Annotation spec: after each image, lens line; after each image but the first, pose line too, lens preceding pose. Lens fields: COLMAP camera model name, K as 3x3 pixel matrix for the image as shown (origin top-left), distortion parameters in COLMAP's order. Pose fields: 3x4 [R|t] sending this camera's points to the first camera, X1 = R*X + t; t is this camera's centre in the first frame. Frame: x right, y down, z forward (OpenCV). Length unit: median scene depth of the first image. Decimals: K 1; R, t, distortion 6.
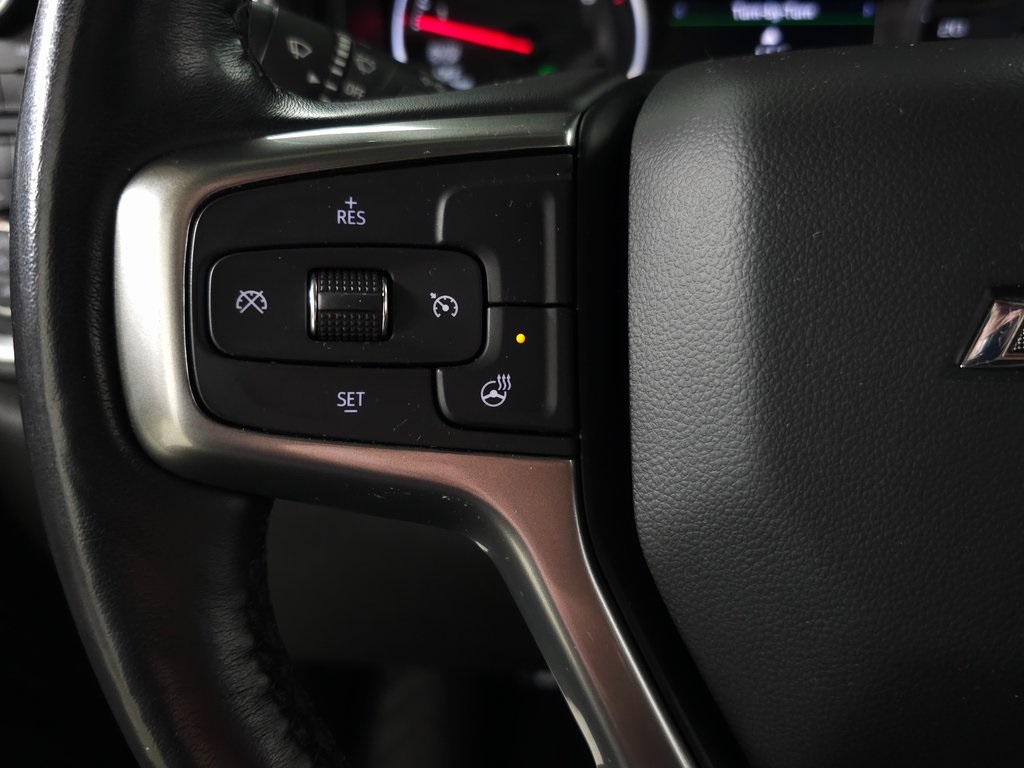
lens RADIAL K [[865.7, 0, 512.0], [0, 865.7, 384.0], [0, 0, 1]] dist [0.070827, -0.001015]
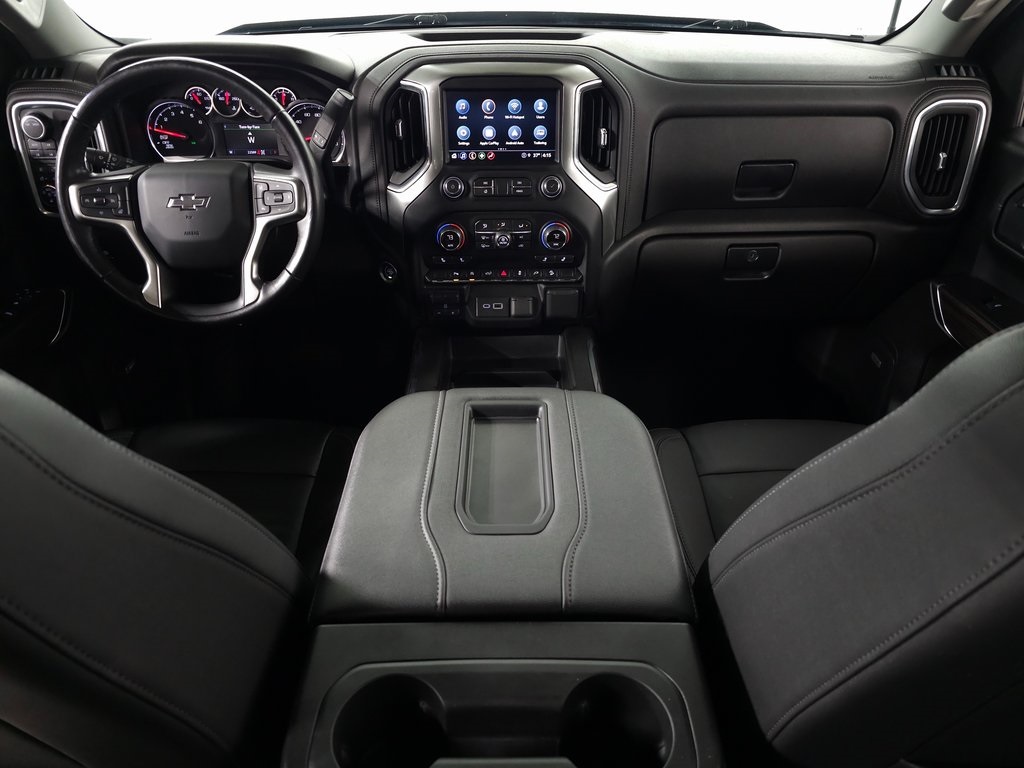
lens RADIAL K [[684.8, 0, 512.0], [0, 684.8, 384.0], [0, 0, 1]] dist [0.048463, -0.042275]
pose [[0.996124, -0.036032, 0.080243, 3.069442], [0.024512, 0.989822, 0.140181, 0.790083], [-0.084477, -0.137671, 0.986869, -5.978000]]
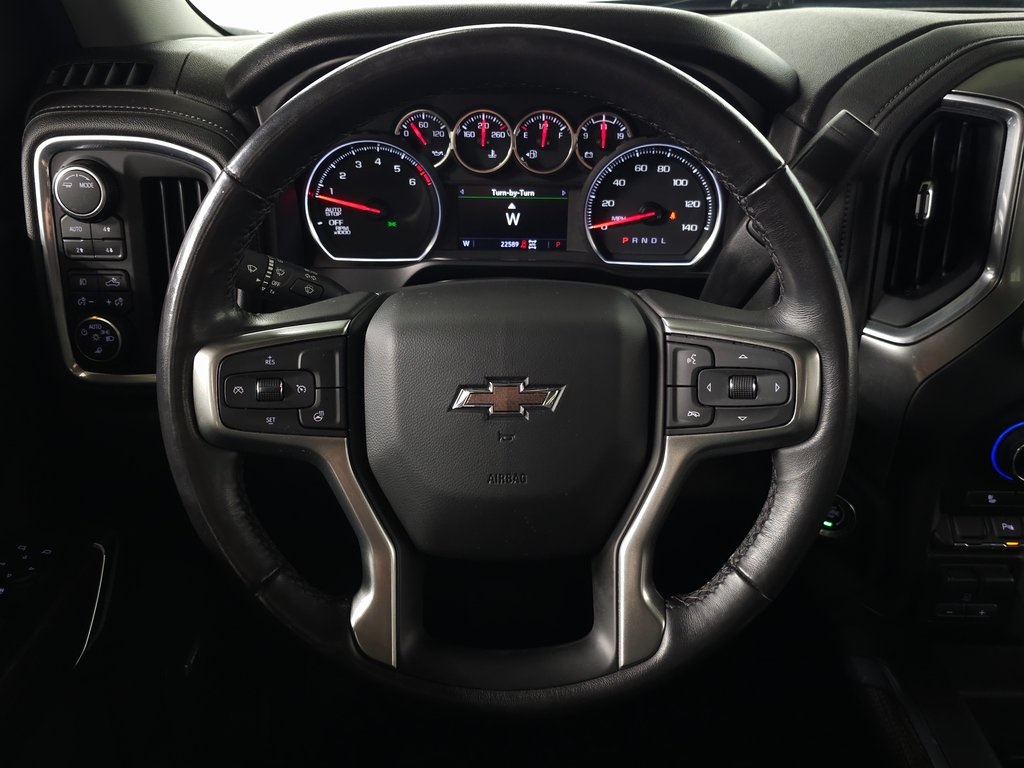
lens RADIAL K [[851.5, 0, 512.0], [0, 851.5, 384.0], [0, 0, 1]] dist [0.072604, -0.113364]
pose [[0.998286, -0.008210, 0.057952, 0.494118], [0.006844, 0.999695, 0.023739, -0.174214], [-0.058130, -0.023301, 0.998037, -2.082818]]
